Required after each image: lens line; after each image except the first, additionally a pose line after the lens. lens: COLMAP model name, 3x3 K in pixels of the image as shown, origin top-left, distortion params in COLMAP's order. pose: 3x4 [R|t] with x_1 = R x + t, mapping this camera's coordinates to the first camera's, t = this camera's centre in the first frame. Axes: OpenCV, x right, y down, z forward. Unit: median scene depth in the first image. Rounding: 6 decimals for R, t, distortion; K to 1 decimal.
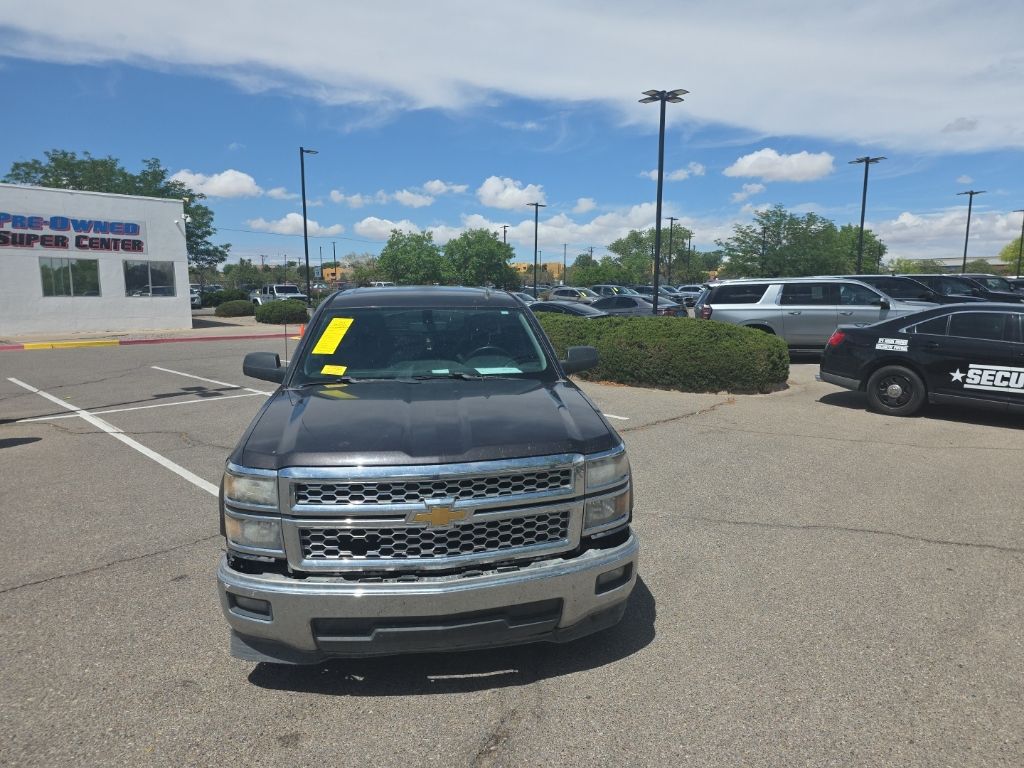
lens RADIAL K [[712.2, 0, 497.0], [0, 712.2, 397.9], [0, 0, 1]] dist [0.051431, -0.049853]
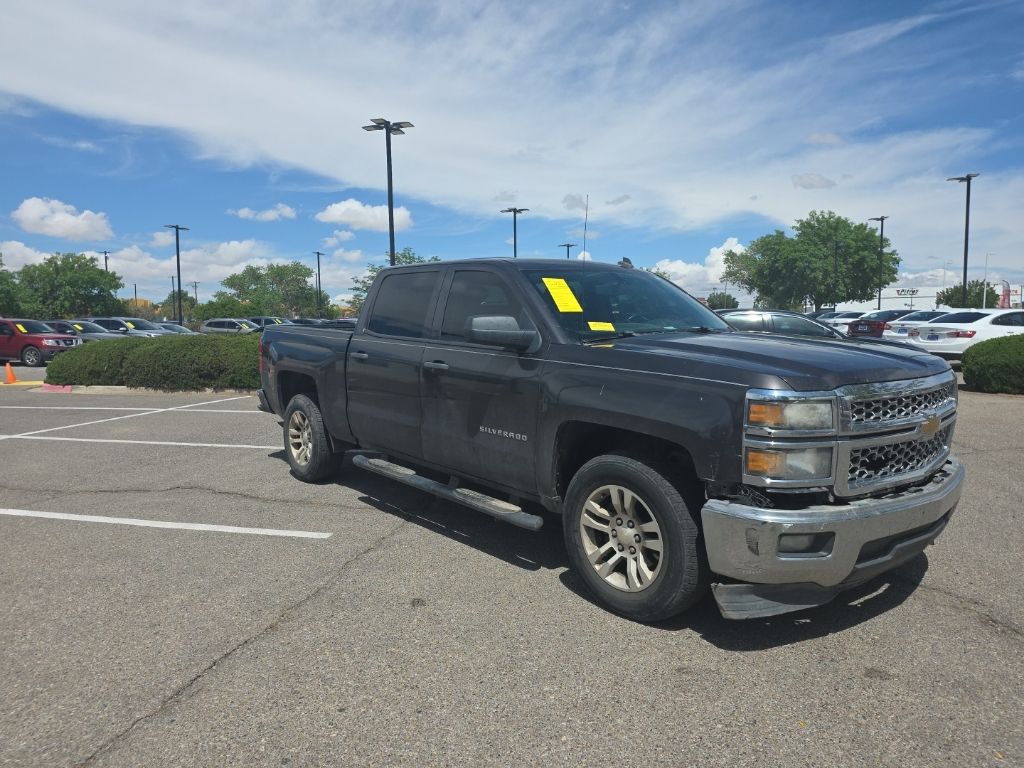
lens RADIAL K [[715.6, 0, 530.4], [0, 715.6, 375.3], [0, 0, 1]] dist [0.059840, -0.063548]
pose [[0.834159, -0.040405, 0.550042, -0.391286], [0.088629, 0.994172, -0.061379, 0.034909], [-0.544356, 0.099949, 0.832878, 0.139098]]
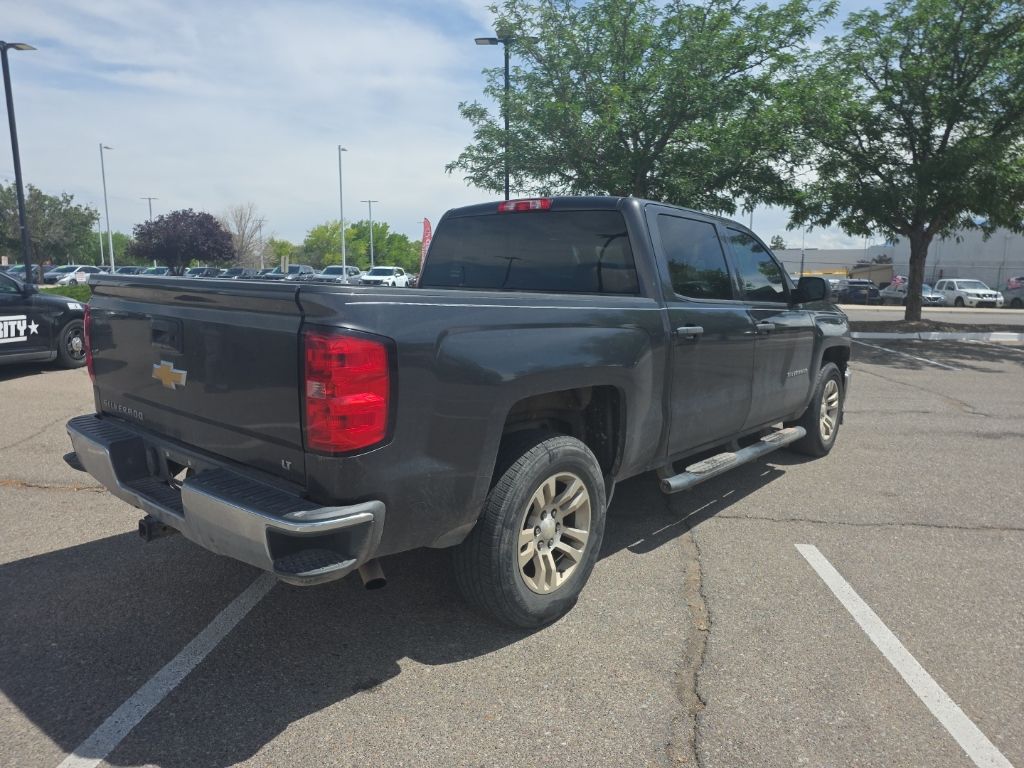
lens RADIAL K [[704.2, 0, 512.0], [0, 704.2, 384.0], [0, 0, 1]] dist [0.060170, -0.041263]
pose [[-0.720398, -0.106272, 0.685371, -0.383854], [0.100201, 0.961876, 0.254468, -0.110599], [-0.686285, 0.251993, -0.682285, 1.050467]]
